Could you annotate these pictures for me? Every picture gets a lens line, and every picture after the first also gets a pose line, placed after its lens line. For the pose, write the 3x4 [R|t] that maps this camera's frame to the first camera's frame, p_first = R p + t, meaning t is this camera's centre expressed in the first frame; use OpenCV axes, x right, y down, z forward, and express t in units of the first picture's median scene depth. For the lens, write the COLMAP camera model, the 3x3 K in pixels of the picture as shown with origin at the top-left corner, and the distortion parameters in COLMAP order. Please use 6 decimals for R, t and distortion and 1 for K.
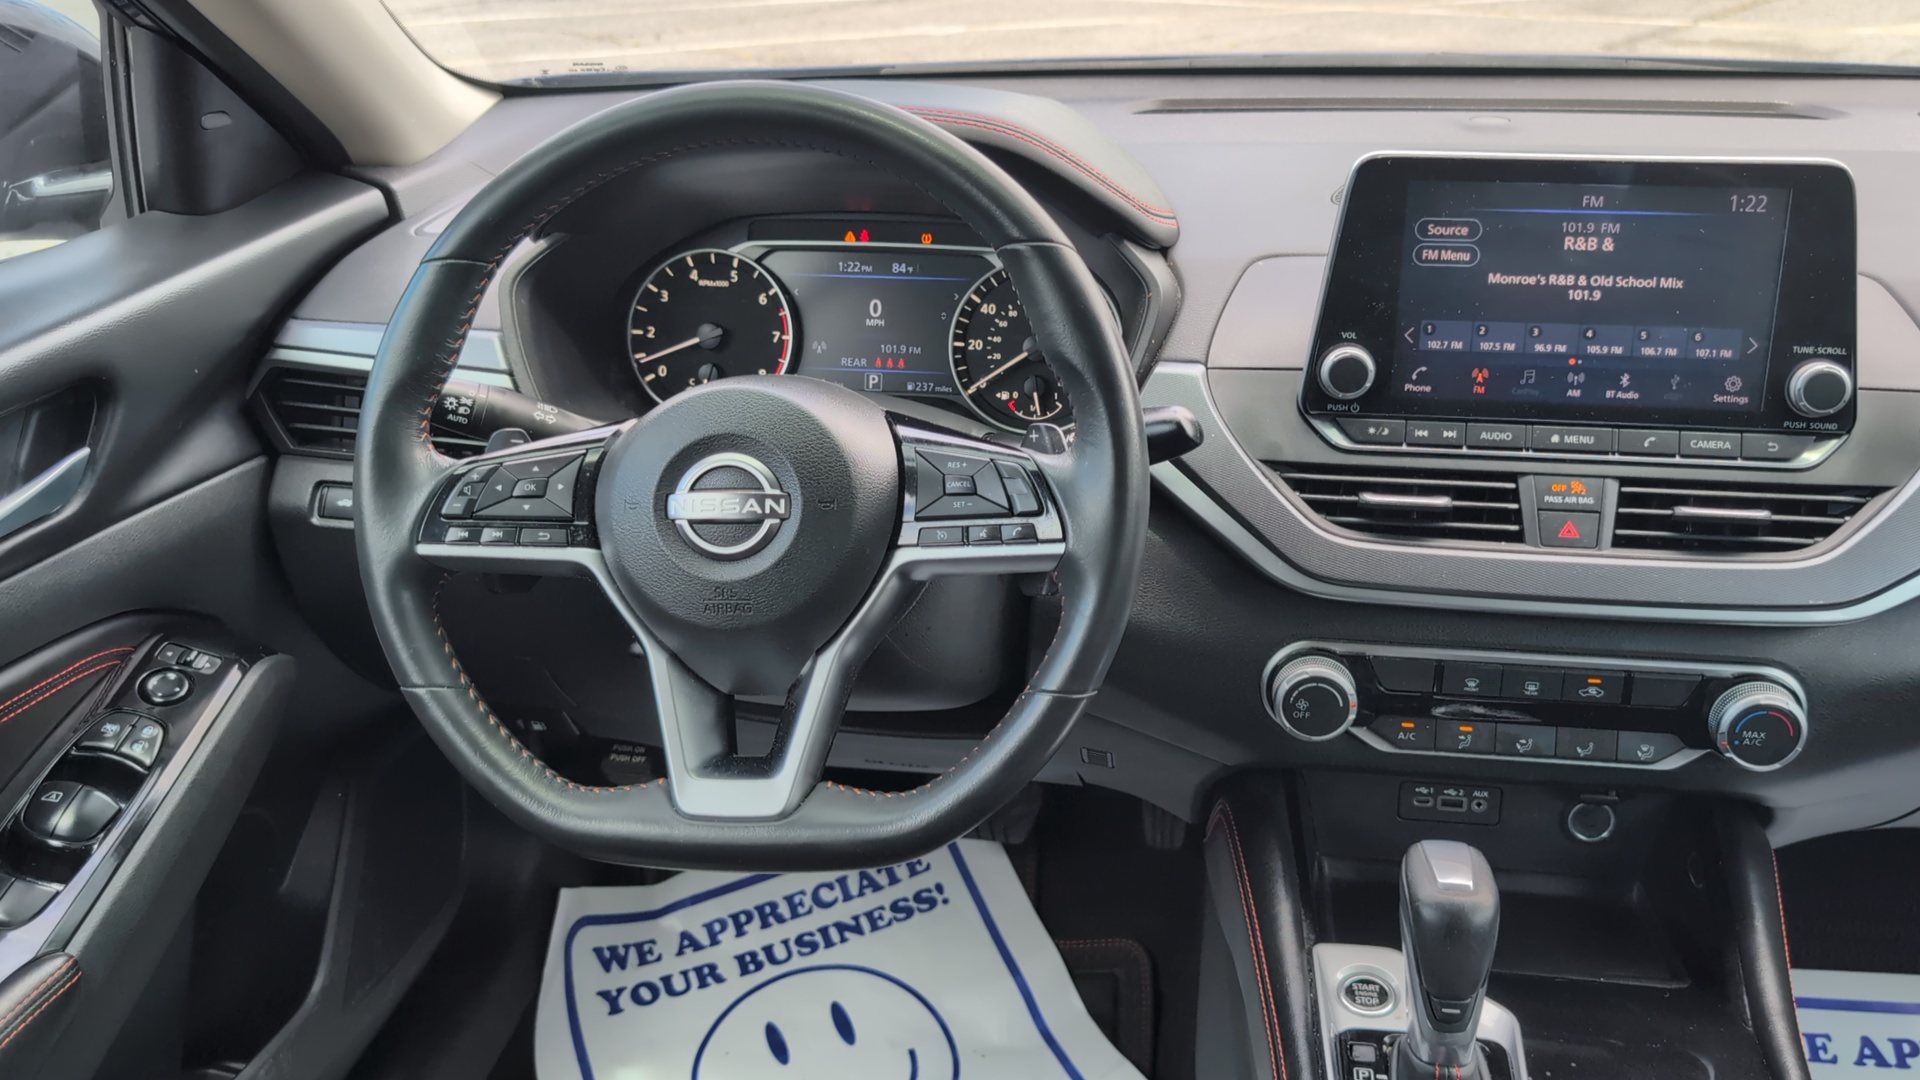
lens RADIAL K [[1650.2, 0, 960.9], [0, 1650.2, 554.0], [0, 0, 1]] dist [0.116377, -0.224944]
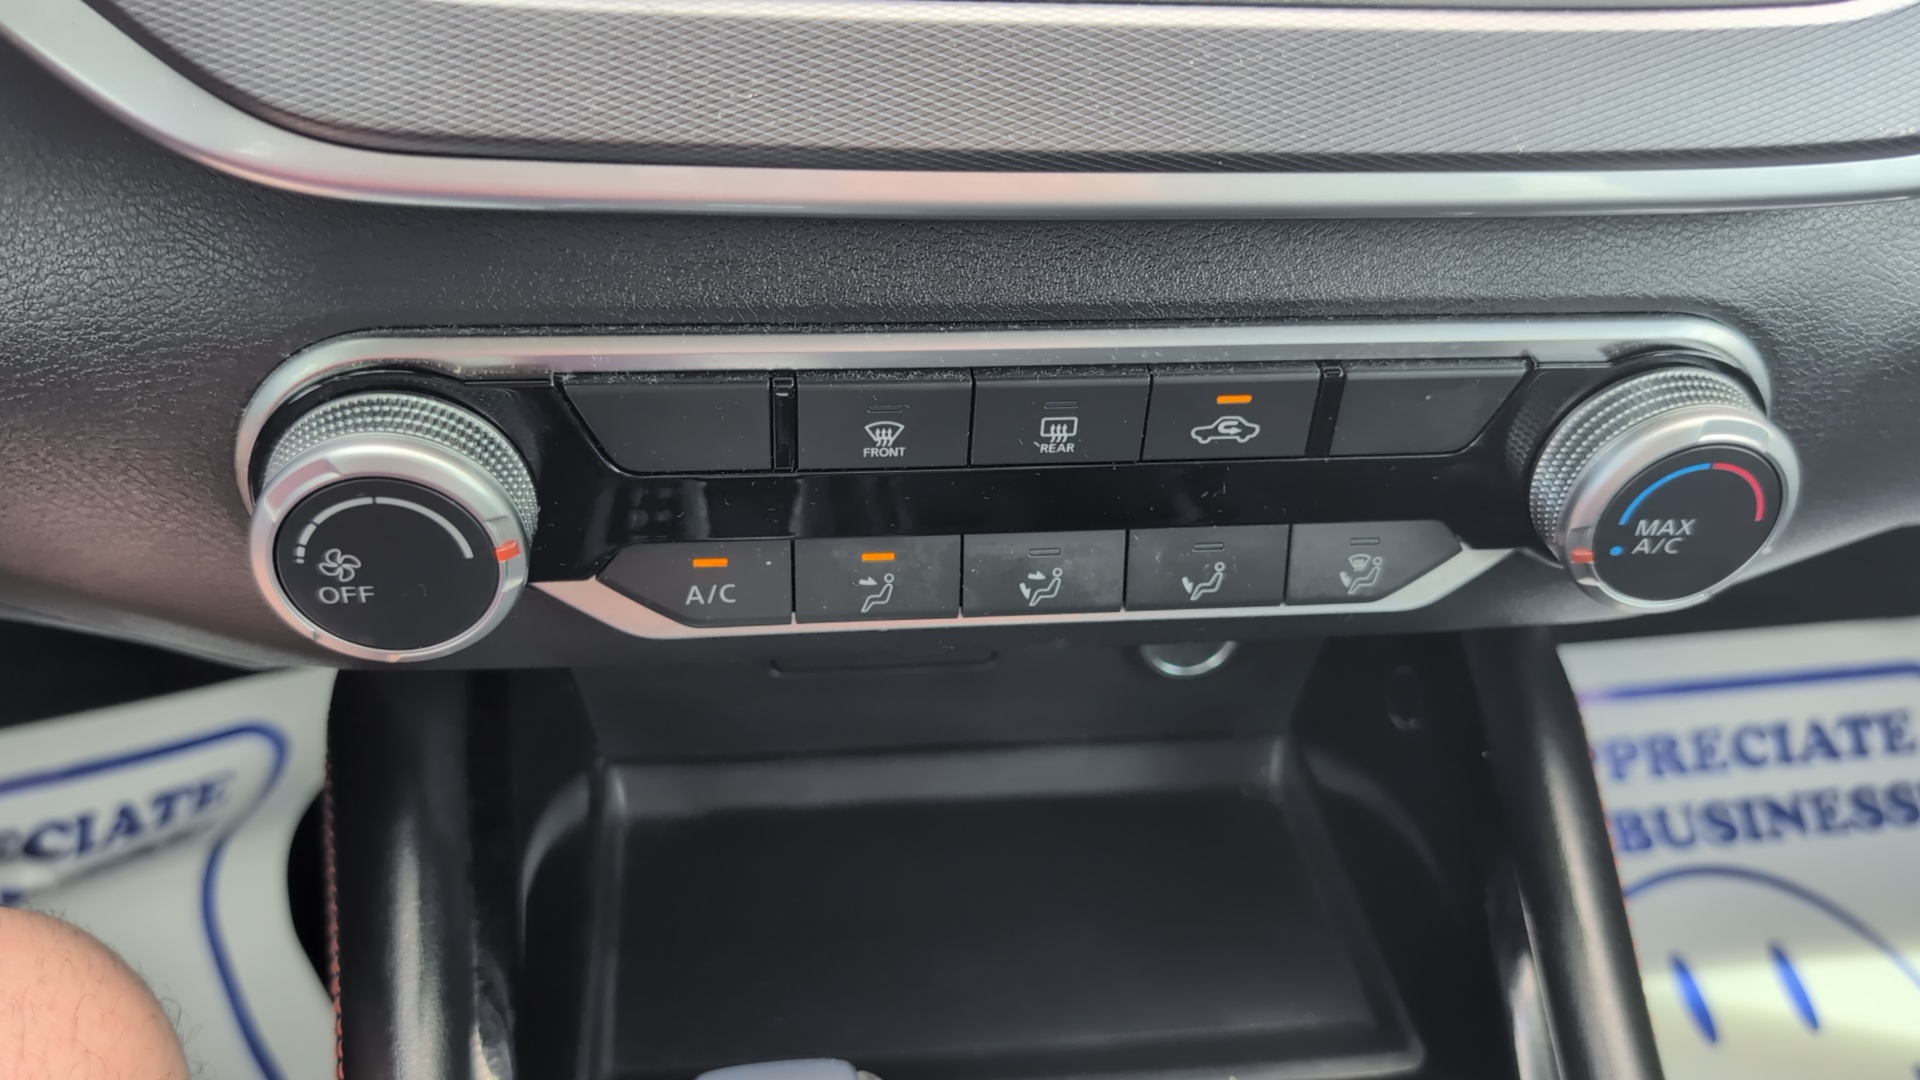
lens RADIAL K [[1781.6, 0, 960.0], [0, 1781.6, 540.0], [0, 0, 1]] dist [-0.014746, -0.001807]
pose [[0.959462, -0.113854, 0.257817, 0.230377], [0.042069, 0.962379, 0.268434, 0.005789], [-0.278680, -0.246706, 0.928156, 0.673259]]
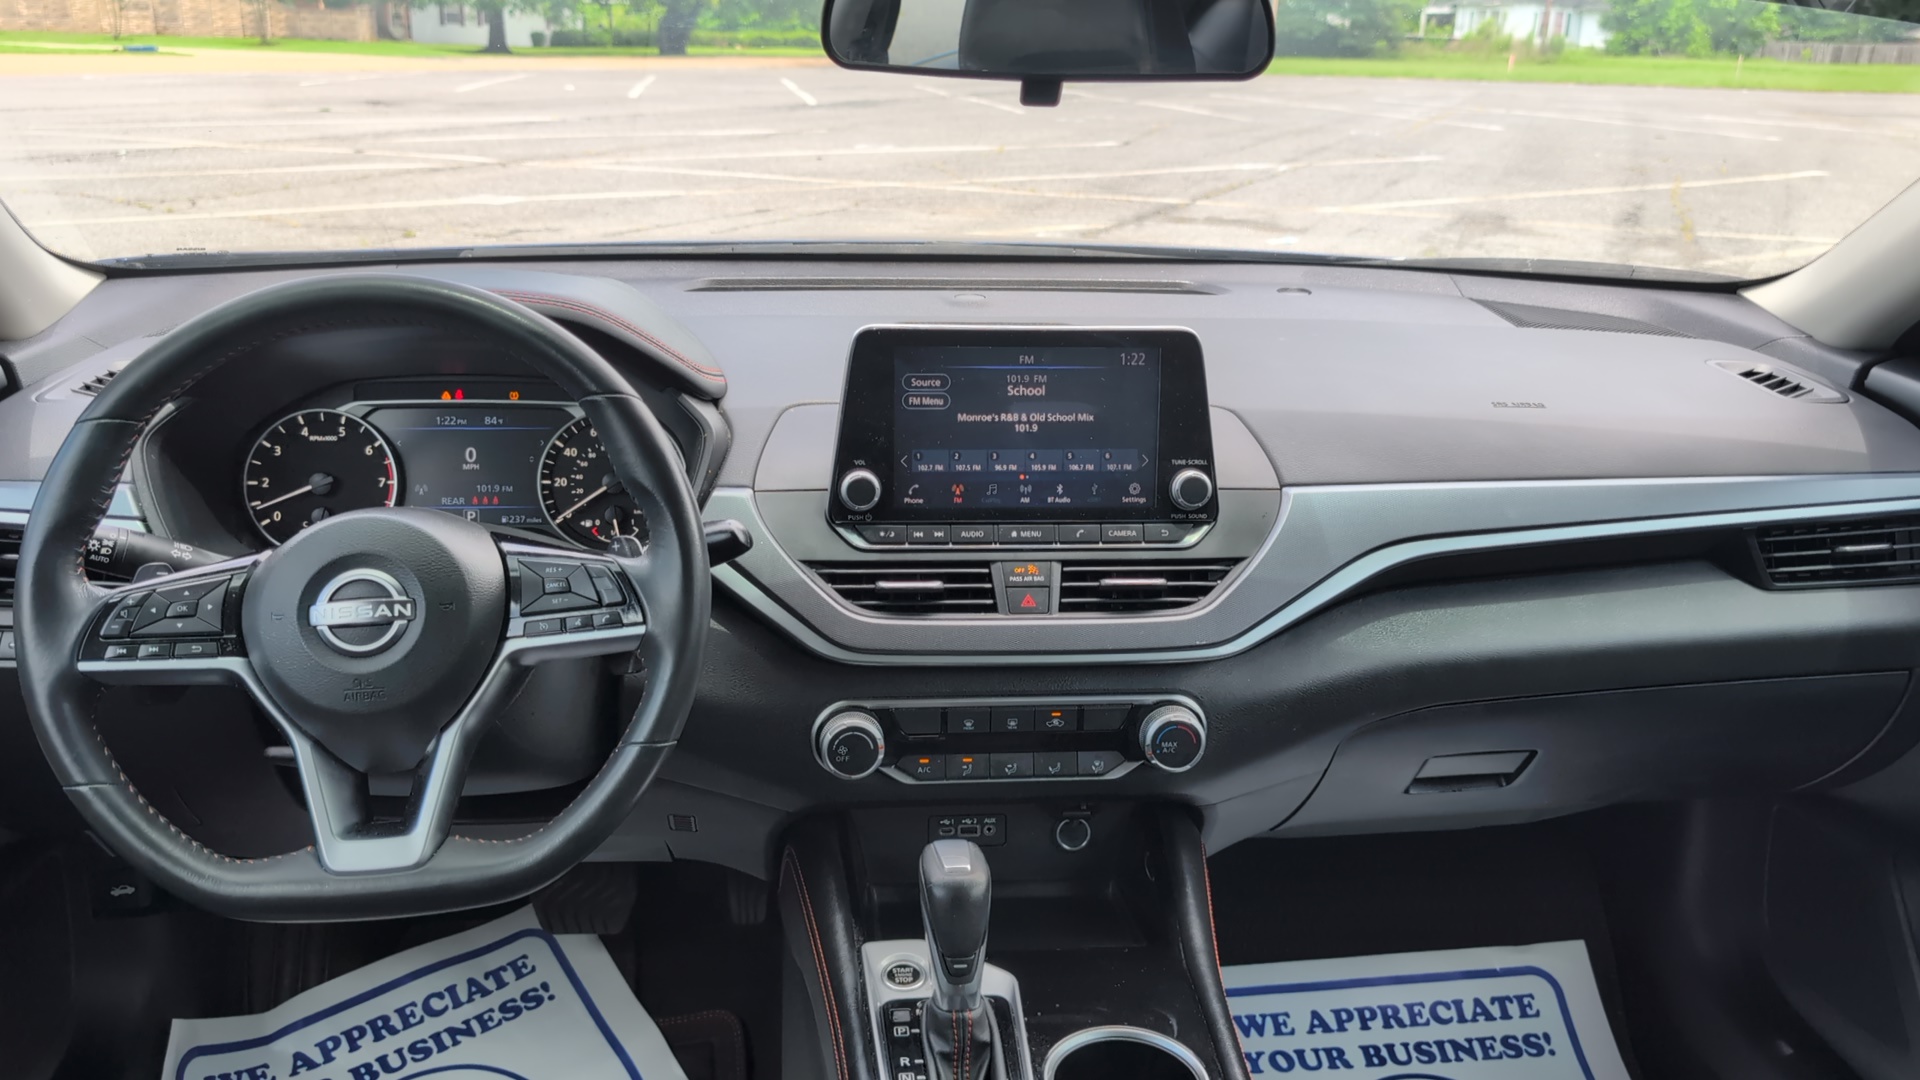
lens RADIAL K [[1653.1, 0, 960.0], [0, 1653.1, 540.0], [0, 0, 1]] dist [0.014654, -0.008029]
pose [[0.967378, -0.043192, 0.249630, -0.014970], [0.068509, 0.993247, -0.093634, 0.055532], [-0.243900, 0.107681, 0.963804, -0.256442]]
